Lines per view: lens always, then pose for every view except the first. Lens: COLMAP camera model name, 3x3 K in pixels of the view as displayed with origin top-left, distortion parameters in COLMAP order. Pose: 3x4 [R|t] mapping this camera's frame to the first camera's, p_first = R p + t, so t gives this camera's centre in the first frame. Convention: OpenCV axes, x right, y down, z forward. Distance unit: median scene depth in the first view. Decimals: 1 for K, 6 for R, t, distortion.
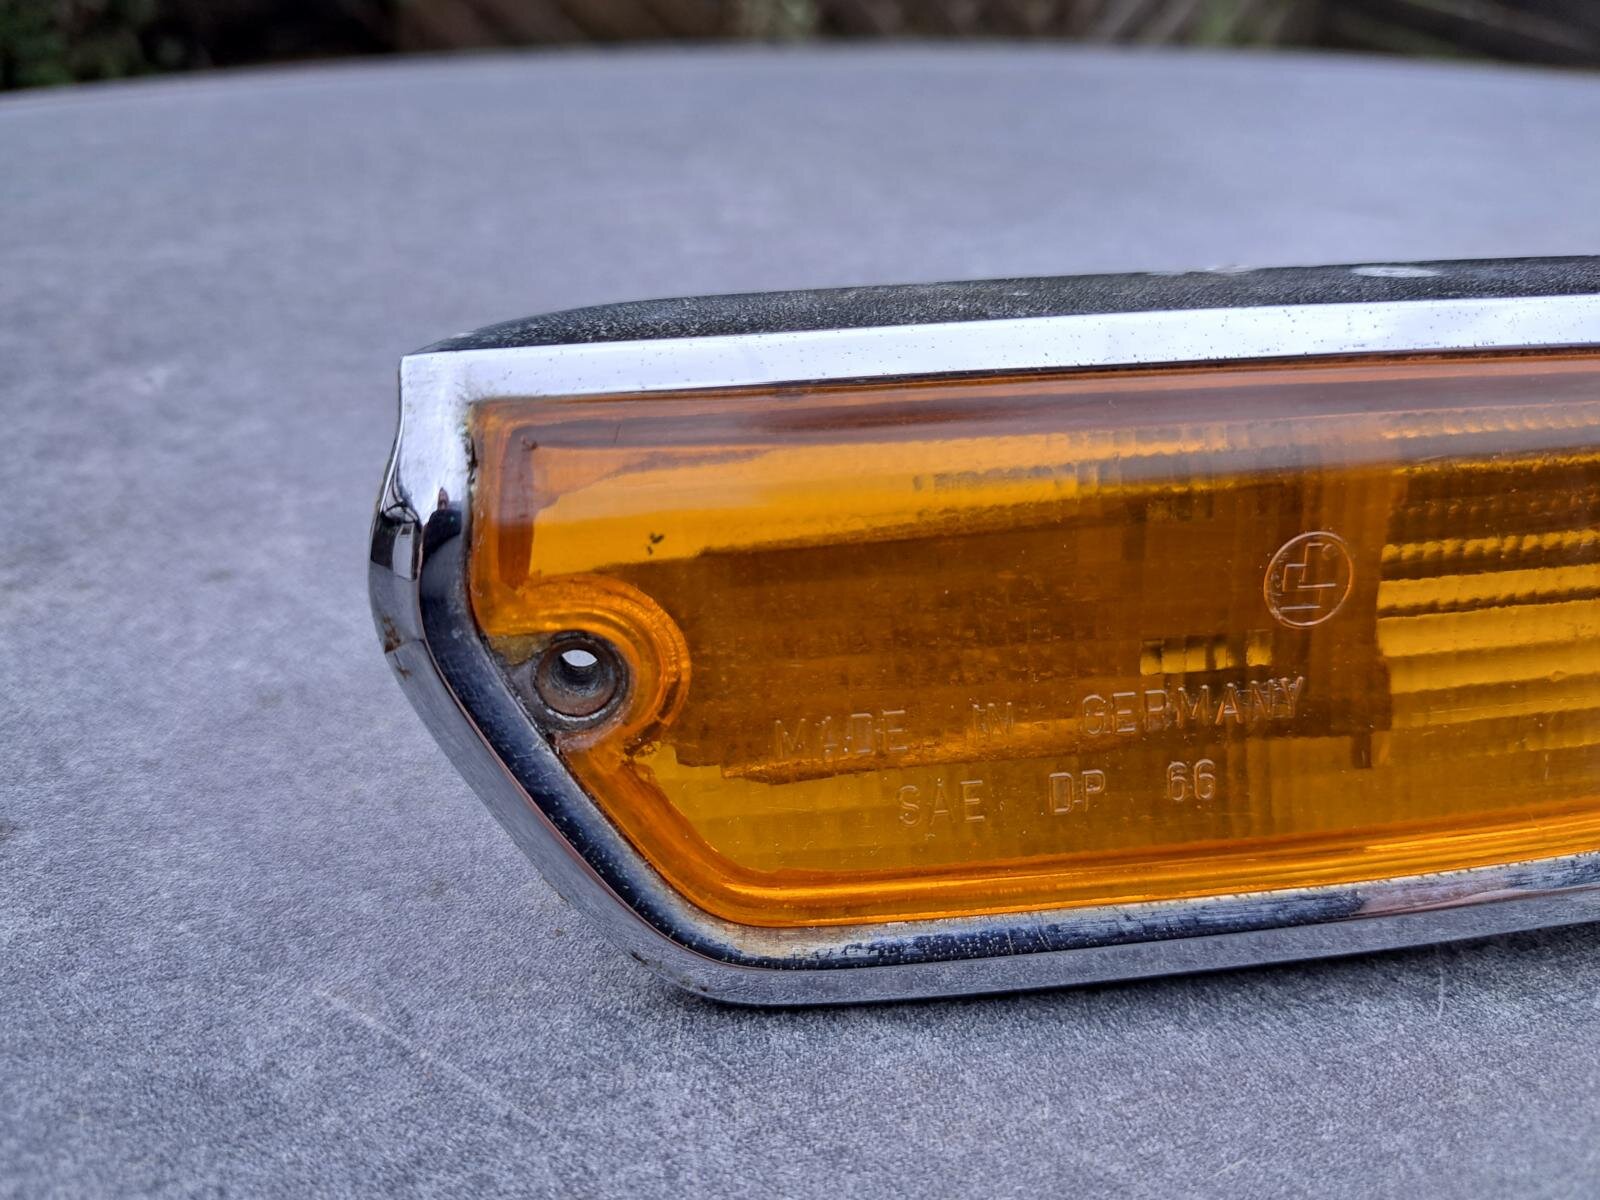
lens RADIAL K [[1234.4, 0, 800.0], [0, 1234.4, 600.0], [0, 0, 1]] dist [0.021669, -0.060879]
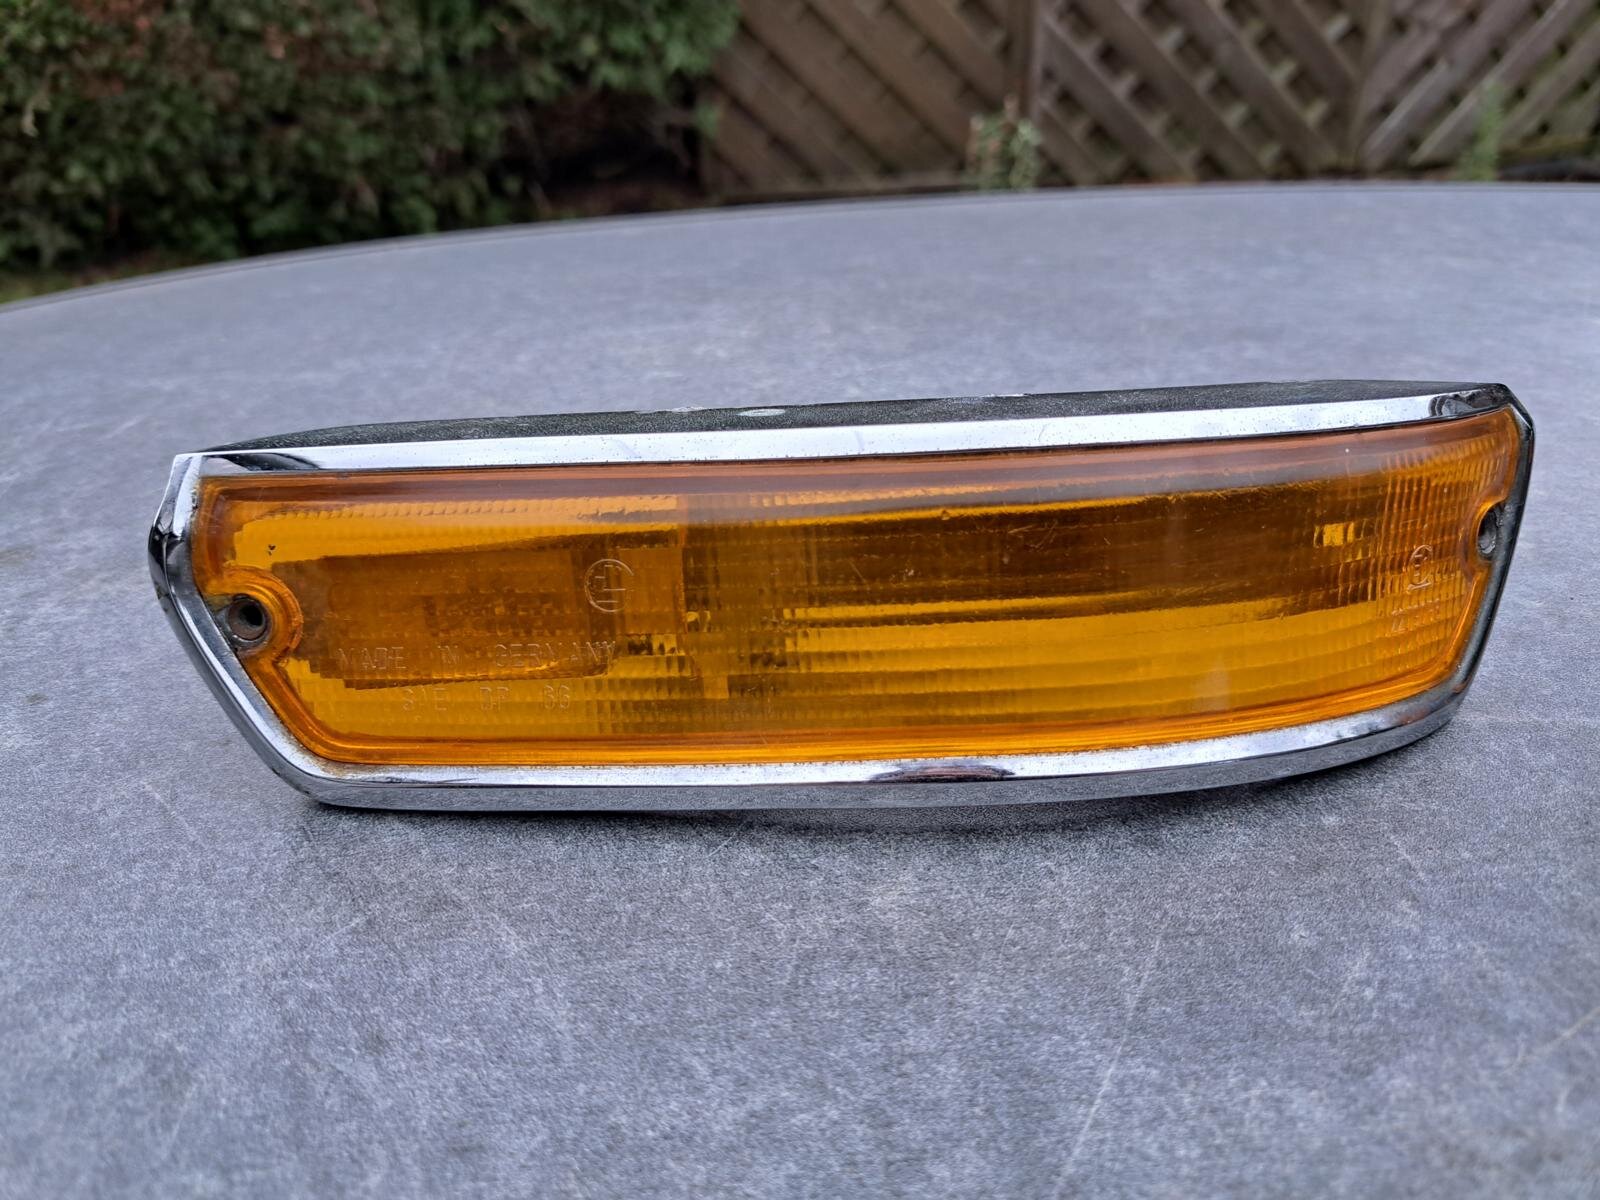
lens RADIAL K [[1206.1, 0, 800.0], [0, 1206.1, 600.0], [0, 0, 1]] dist [0.000241, -0.001412]
pose [[0.970523, 0.044966, -0.236777, 1.088740], [-0.061668, 0.996068, -0.063609, 0.097682], [0.232985, 0.076336, 0.969480, -0.627922]]
